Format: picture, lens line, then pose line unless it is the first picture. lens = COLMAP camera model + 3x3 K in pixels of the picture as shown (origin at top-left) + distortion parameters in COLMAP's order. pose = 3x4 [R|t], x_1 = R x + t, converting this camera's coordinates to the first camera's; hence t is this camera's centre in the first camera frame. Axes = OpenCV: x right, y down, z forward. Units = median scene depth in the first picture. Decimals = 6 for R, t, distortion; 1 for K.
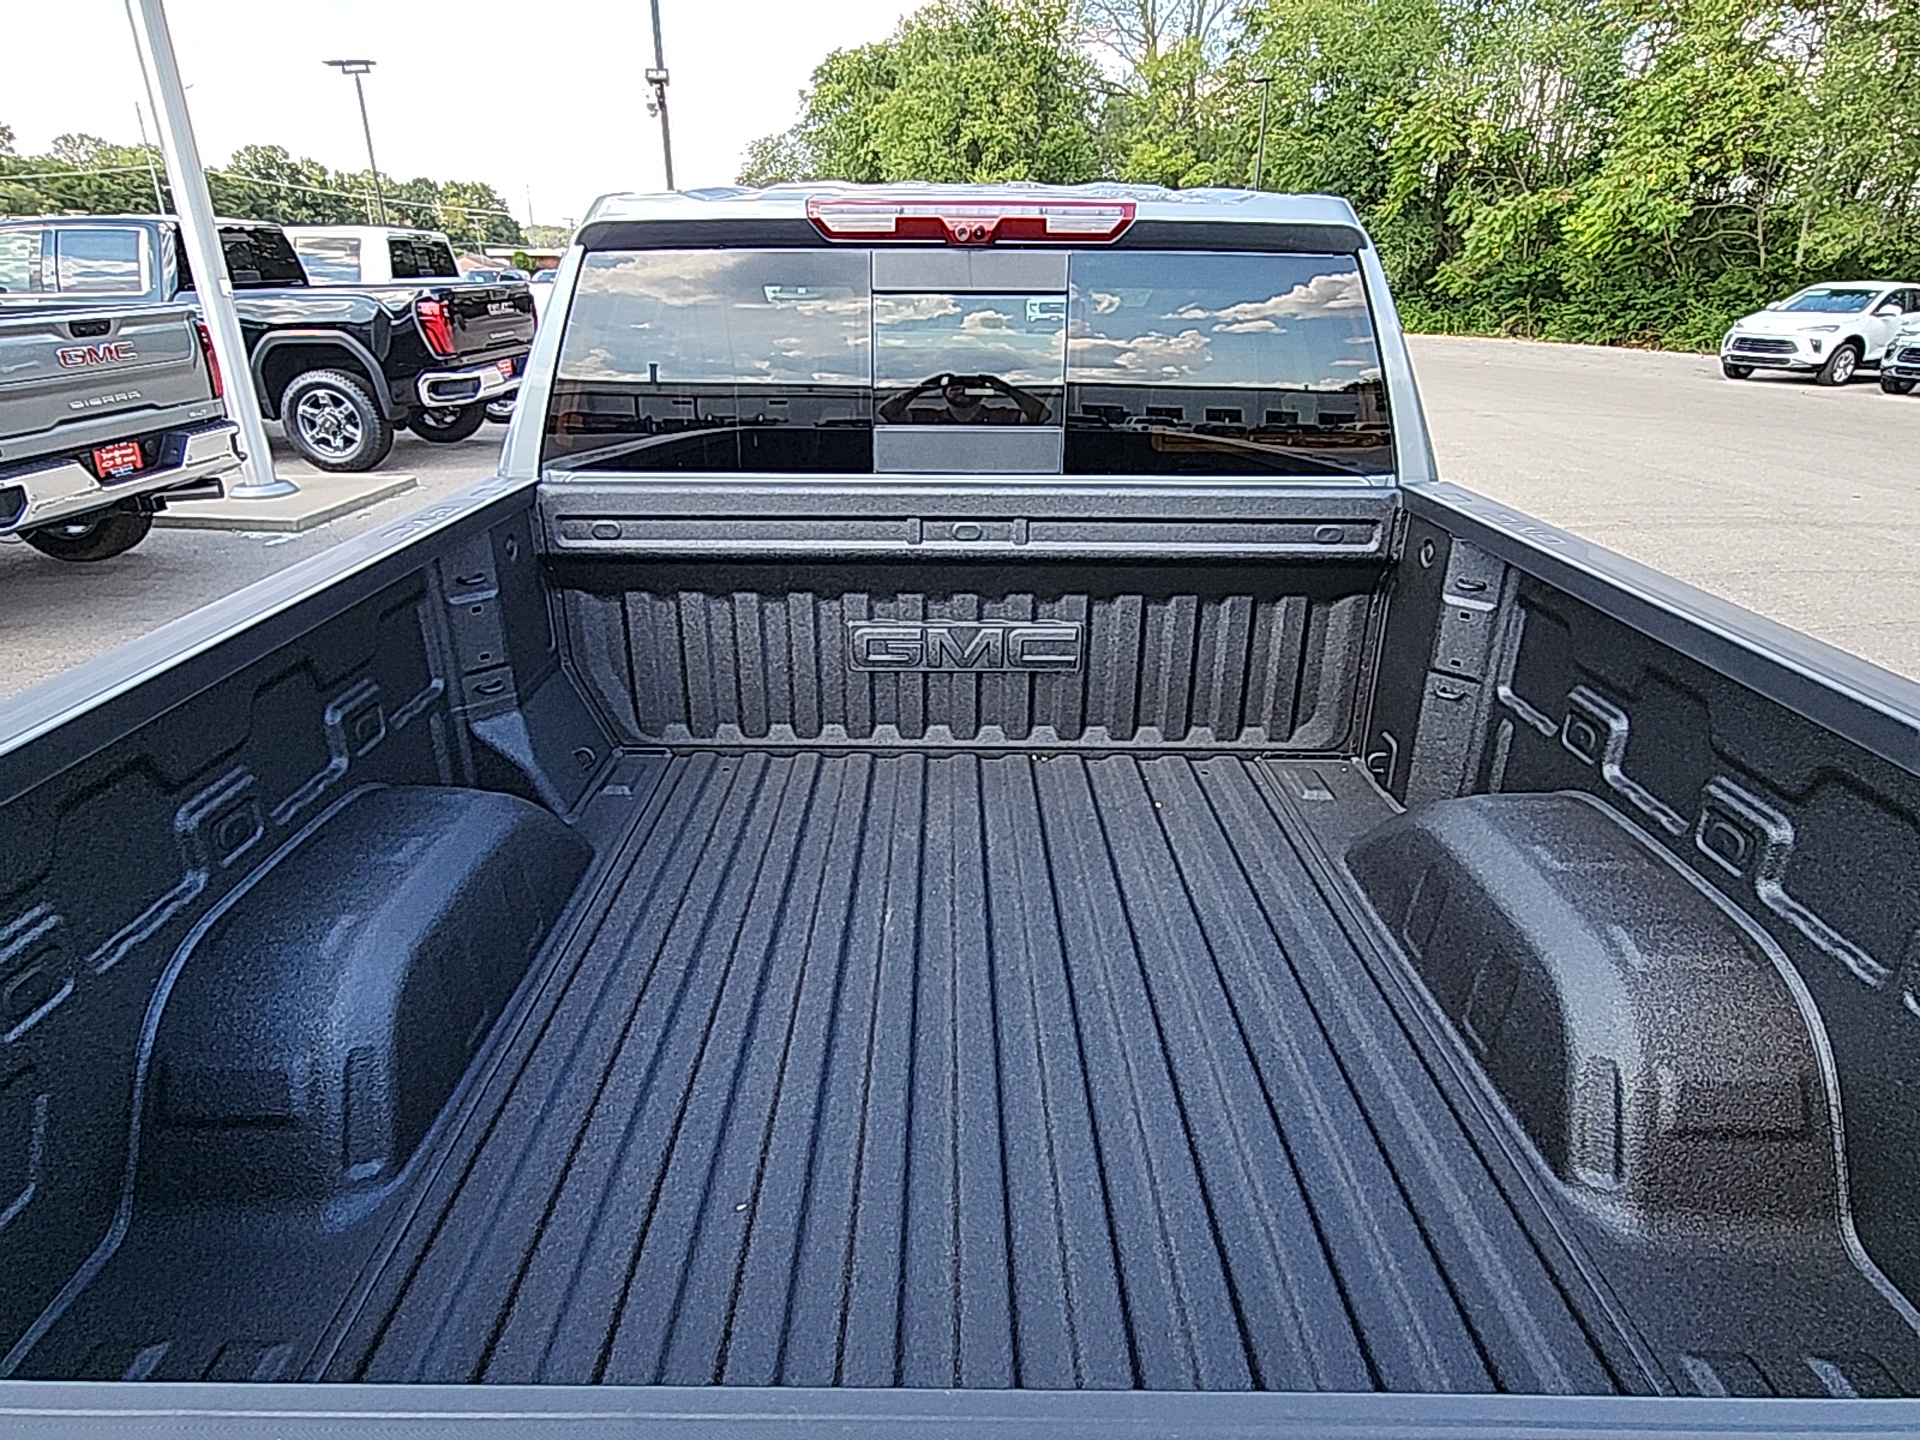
lens RADIAL K [[1054.3, 0, 948.4], [0, 1054.3, 708.6], [0, 0, 1]] dist [0.007802, -0.000882]
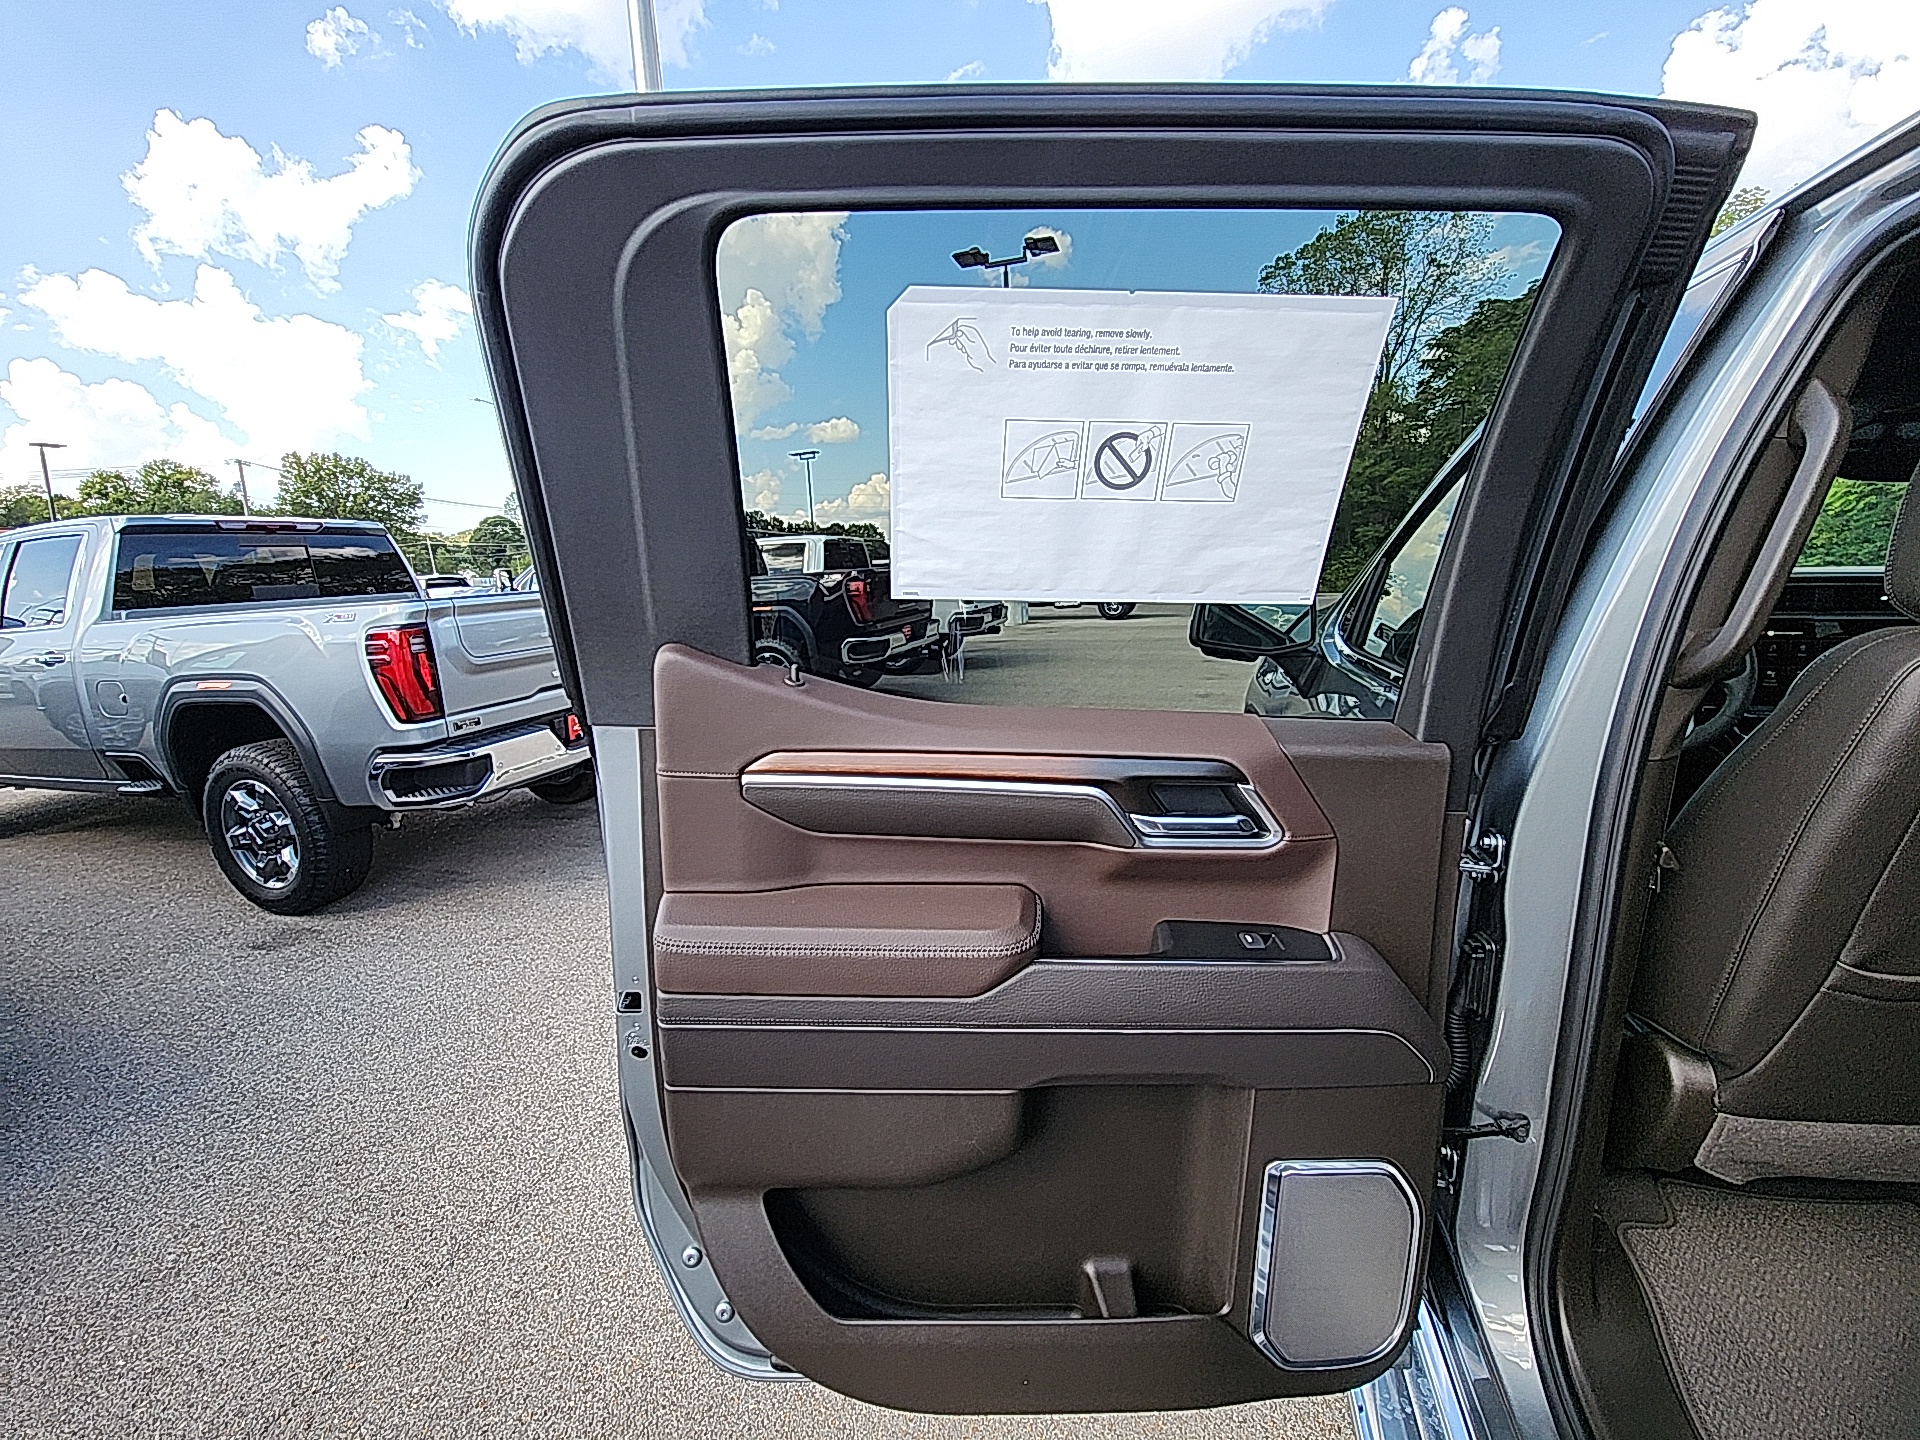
lens RADIAL K [[773.0, 0, 953.2], [0, 773.0, 702.2], [0, 0, 1]] dist [0.010270, -0.008700]
pose [[0.961364, 0.001172, -0.275279, -0.067916], [-0.060982, 0.976052, -0.208814, -0.034779], [0.268442, 0.217534, 0.938413, 0.111706]]
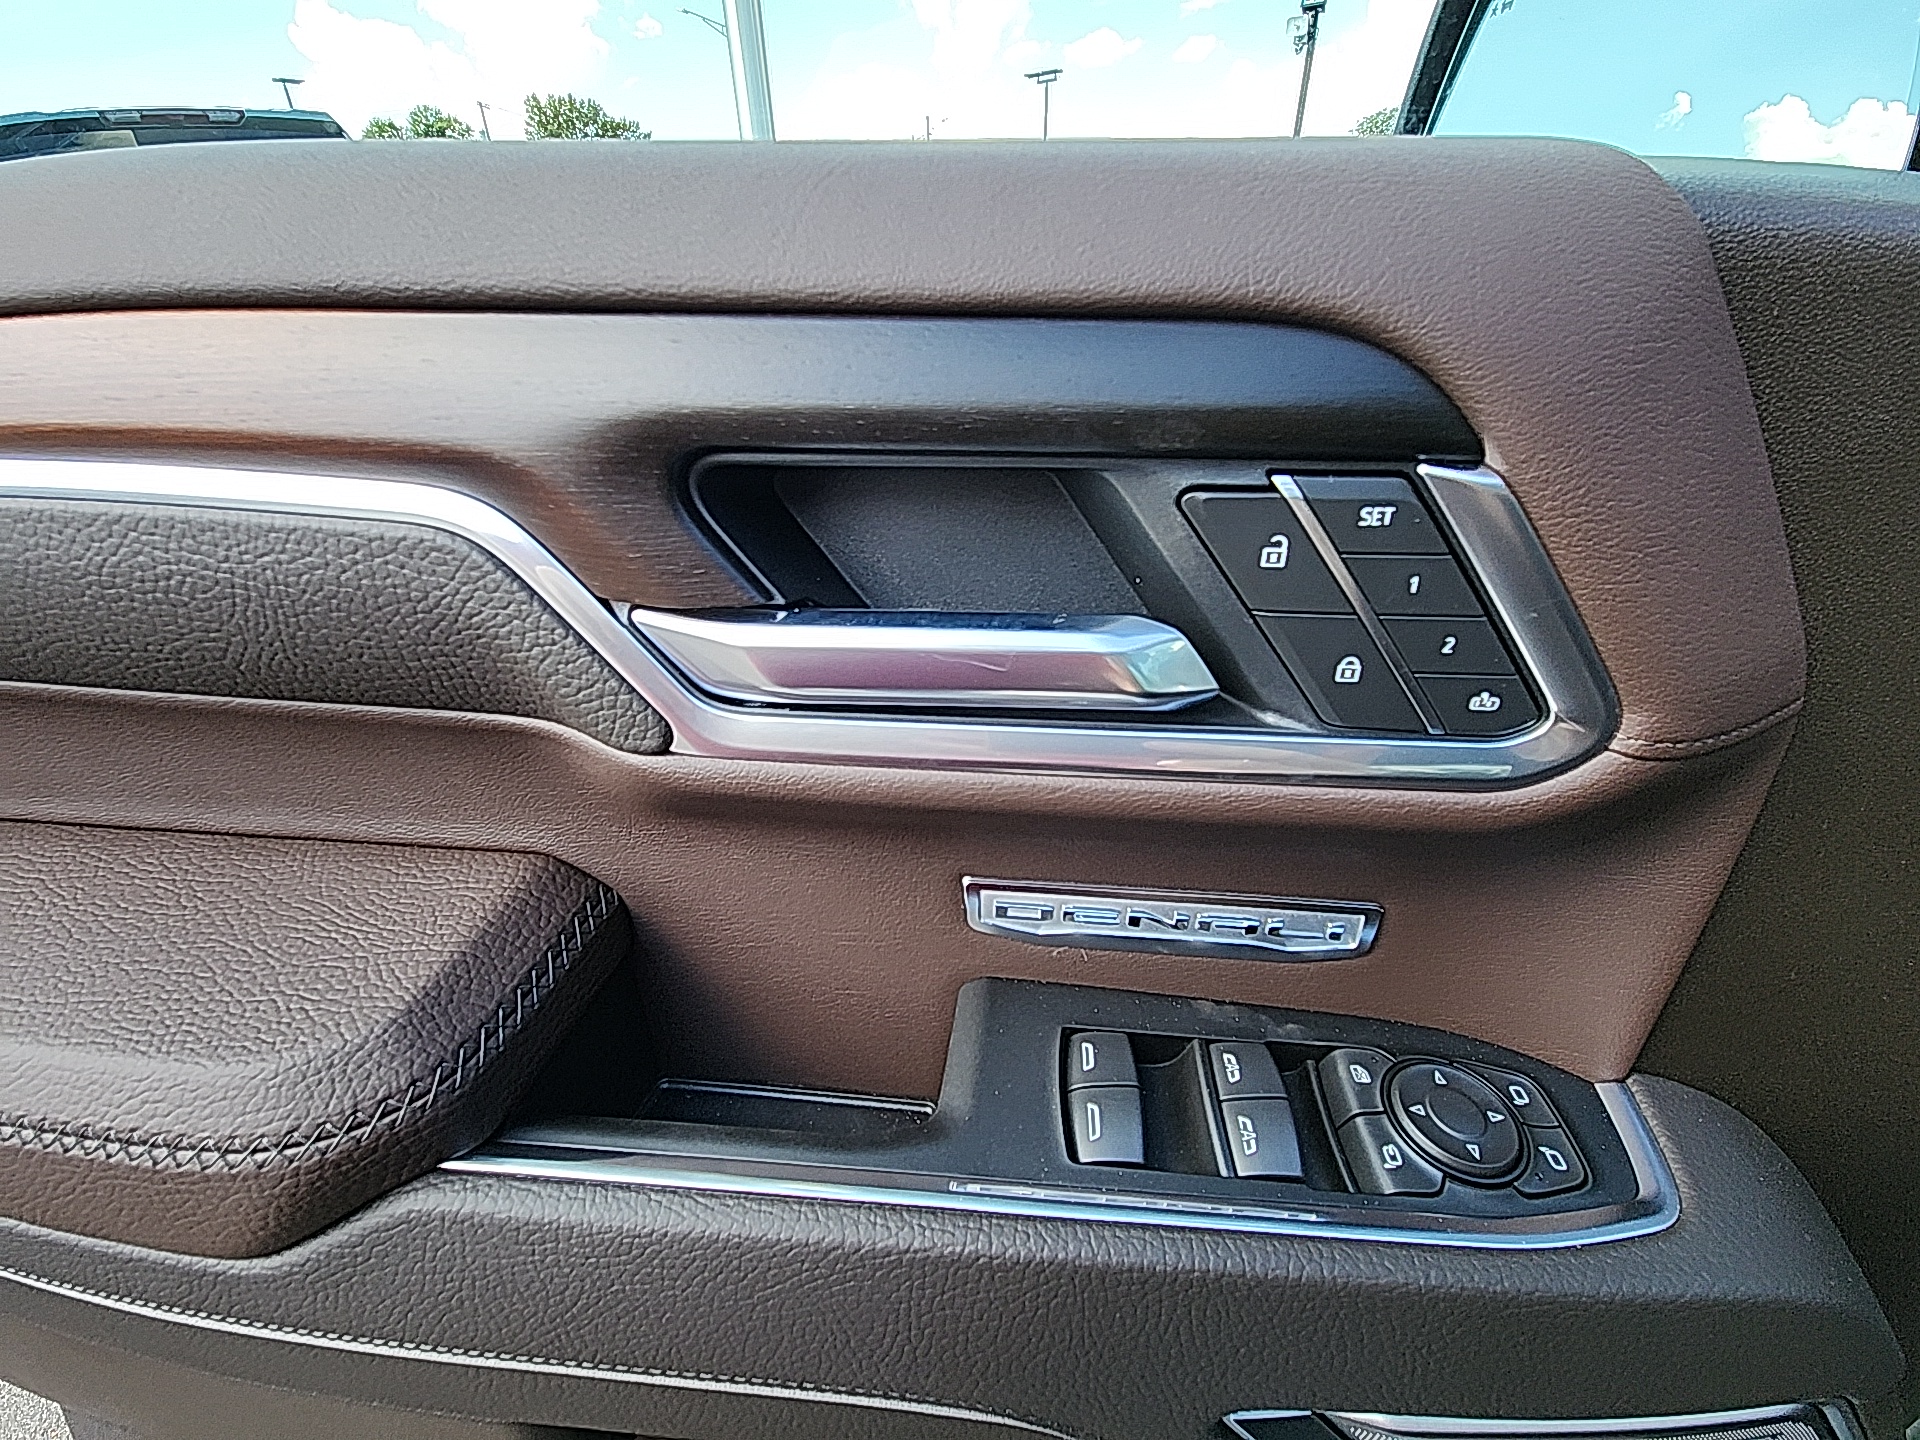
lens RADIAL K [[773.0, 0, 950.8], [0, 773.0, 713.9], [0, 0, 1]] dist [0.010270, -0.008700]
pose [[0.844783, 0.253634, -0.471181, -0.066894], [-0.184255, 0.964562, 0.188867, -0.060451], [0.502387, -0.072734, 0.861578, 0.209646]]
